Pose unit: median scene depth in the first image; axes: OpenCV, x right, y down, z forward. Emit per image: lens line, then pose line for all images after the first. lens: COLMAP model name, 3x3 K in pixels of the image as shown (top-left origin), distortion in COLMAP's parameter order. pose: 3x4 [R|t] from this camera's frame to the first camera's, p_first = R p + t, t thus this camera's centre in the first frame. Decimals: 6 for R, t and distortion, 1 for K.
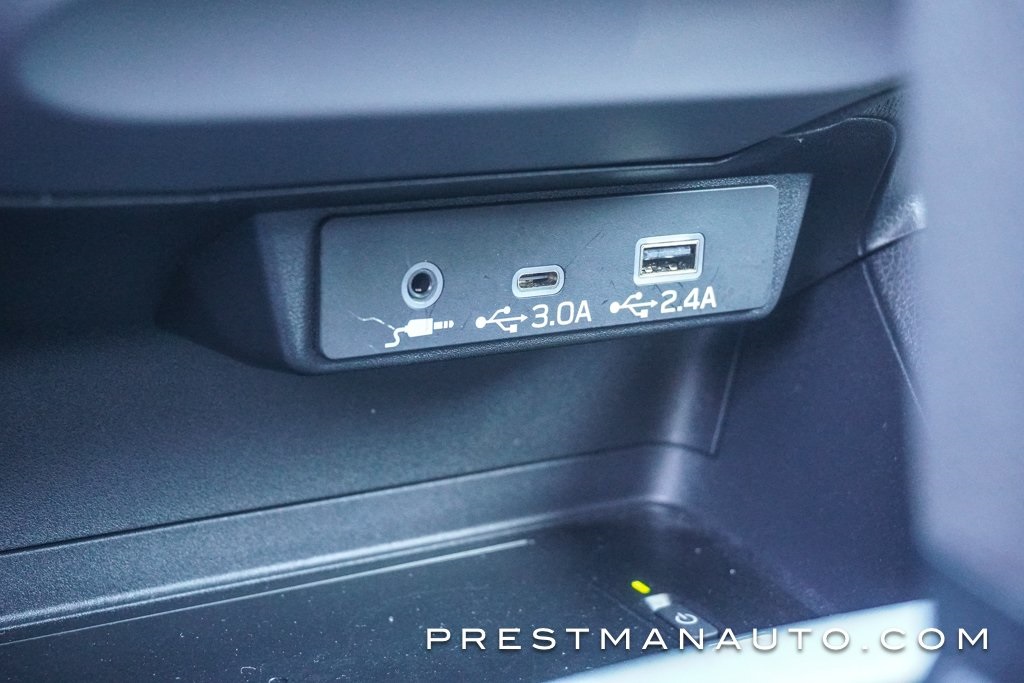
lens RADIAL K [[1799.0, 0, 512.1], [0, 1799.0, 341.6], [0, 0, 1]] dist [0.017445, 0.000000]
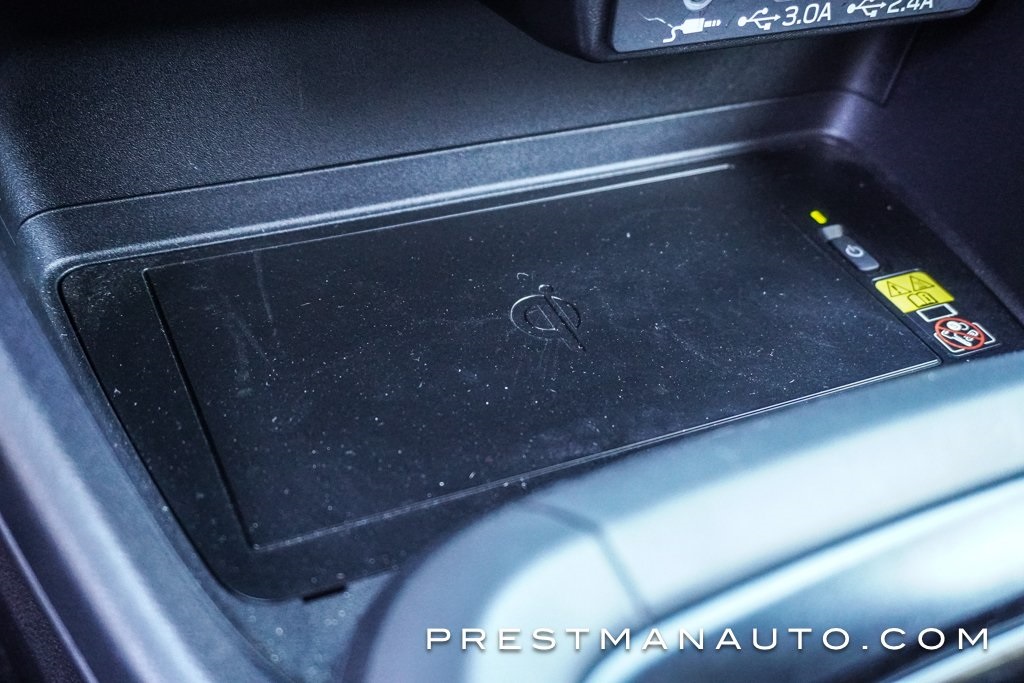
lens RADIAL K [[1202.1, 0, 509.0], [0, 1202.1, 343.4], [0, 0, 1]] dist [0.005095, 0.000000]
pose [[0.993560, 0.099729, -0.053787, -0.096667], [-0.071464, 0.919914, 0.385553, -0.100053], [0.087930, -0.379226, 0.921117, 0.162944]]
